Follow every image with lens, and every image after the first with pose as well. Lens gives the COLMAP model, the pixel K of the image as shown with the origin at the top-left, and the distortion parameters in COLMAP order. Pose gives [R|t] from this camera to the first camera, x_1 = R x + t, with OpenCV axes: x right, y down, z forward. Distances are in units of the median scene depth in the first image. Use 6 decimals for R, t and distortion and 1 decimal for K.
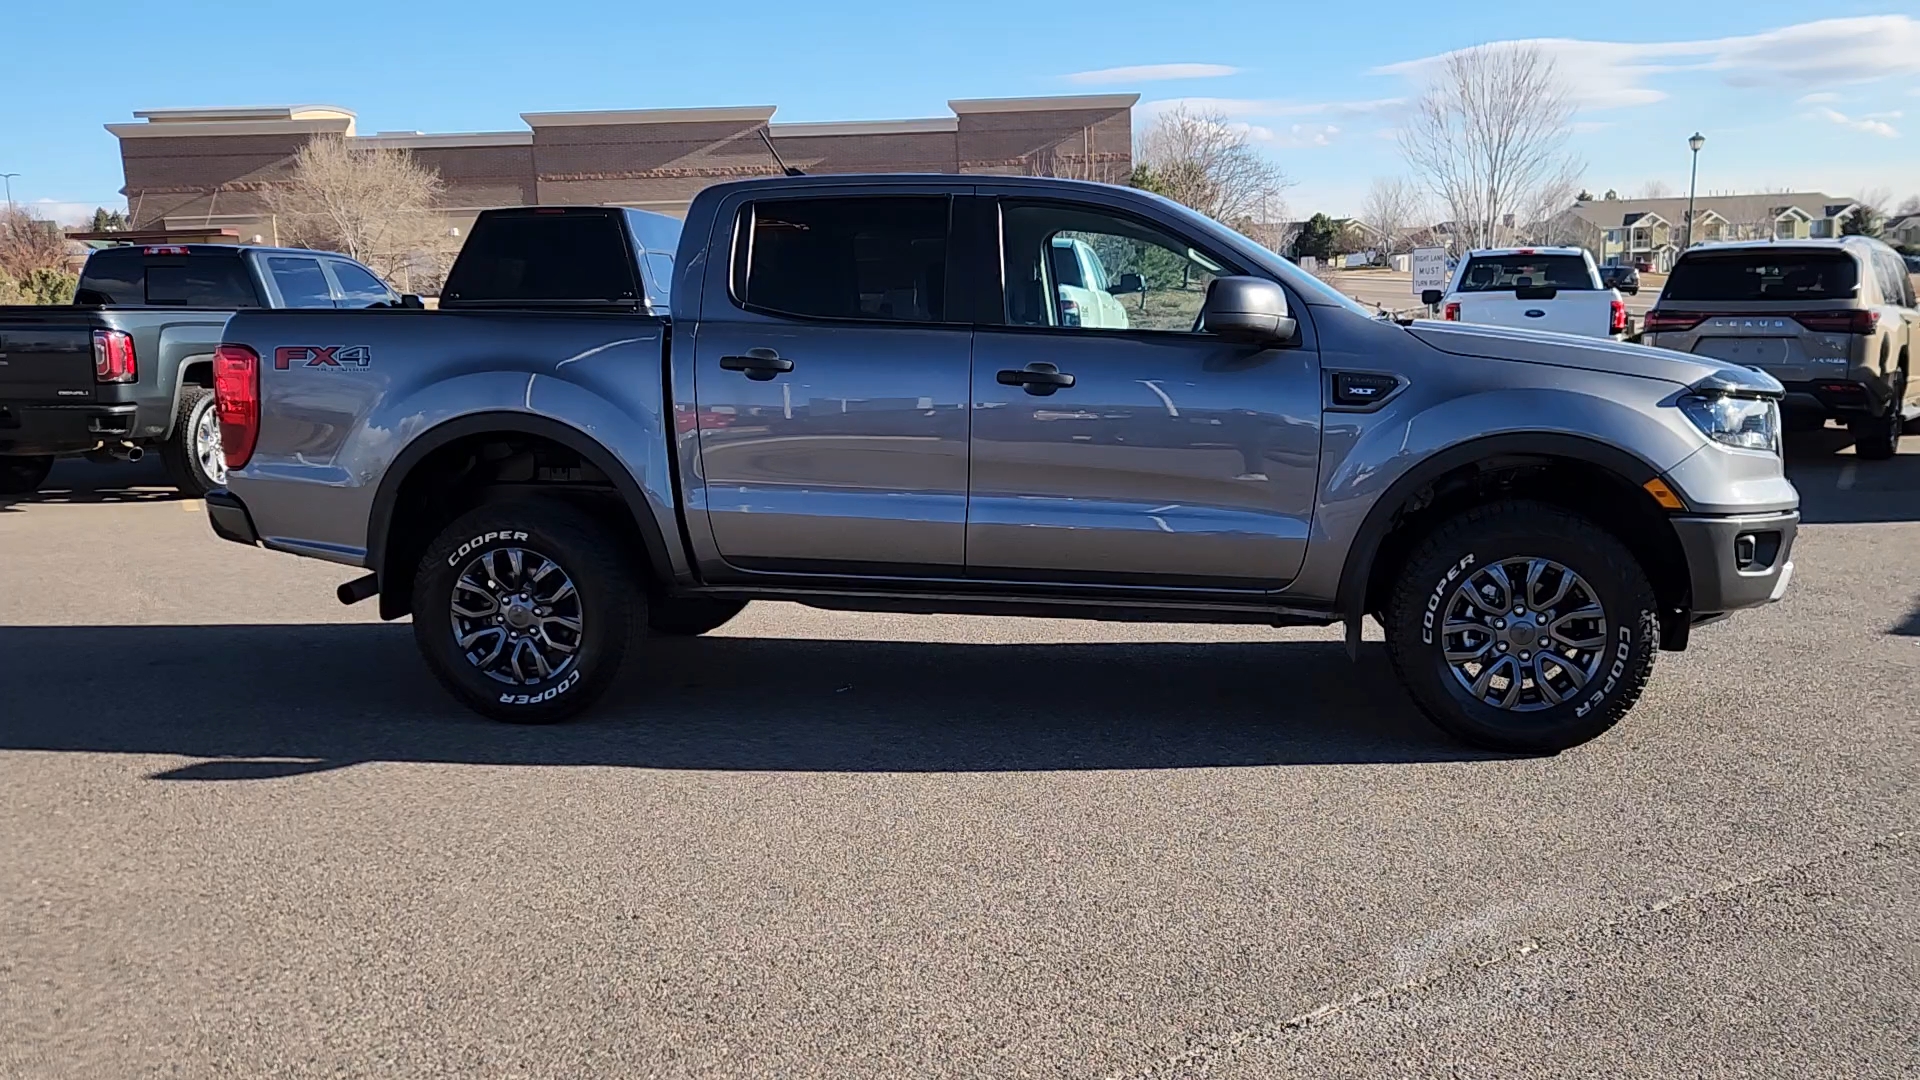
lens RADIAL K [[1593.7, 0, 957.7], [0, 1593.7, 606.1], [0, 0, 1]] dist [0.006100, -0.000514]
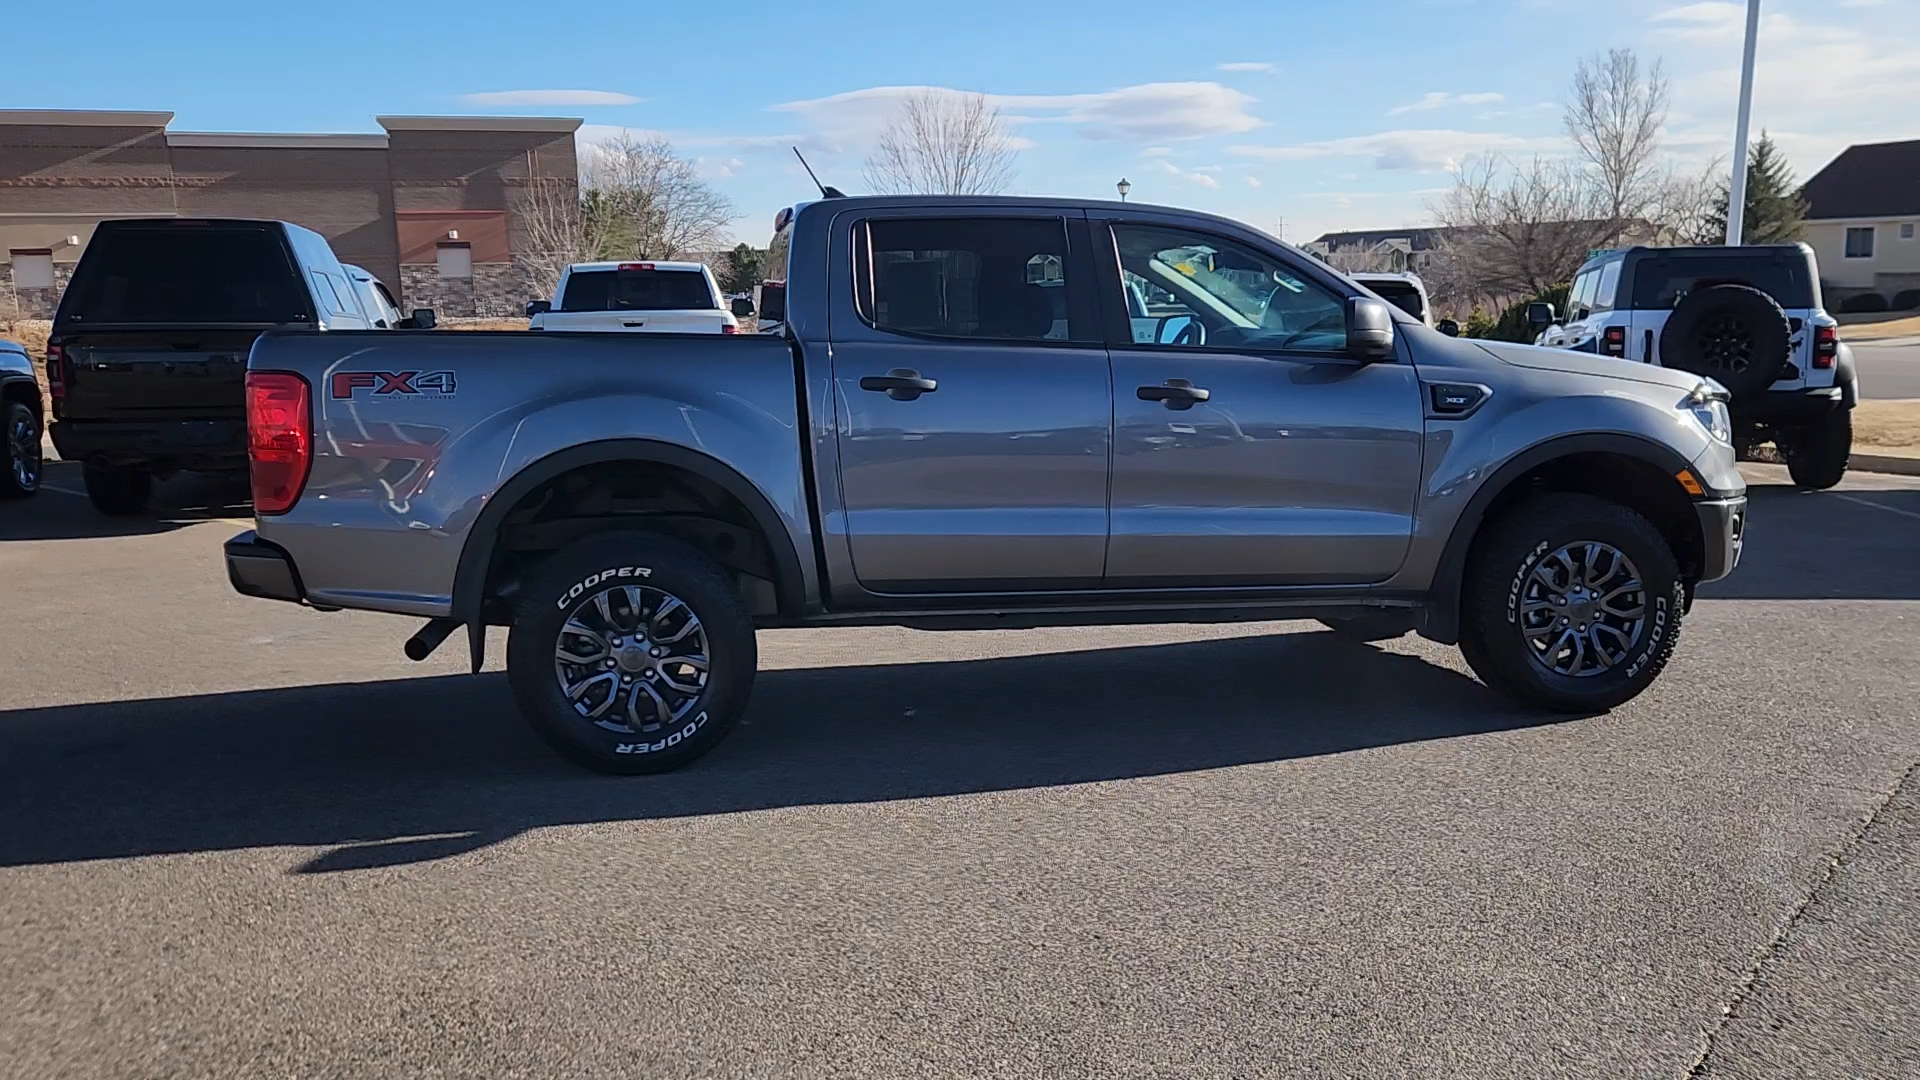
lens RADIAL K [[1589.5, 0, 964.0], [0, 1589.5, 599.9], [0, 0, 1]] dist [0.048020, -0.044205]
pose [[0.938867, -0.058661, 0.339247, -0.413142], [0.065749, 0.997792, -0.009426, -0.006571], [-0.337944, 0.031155, 0.940650, 0.062769]]
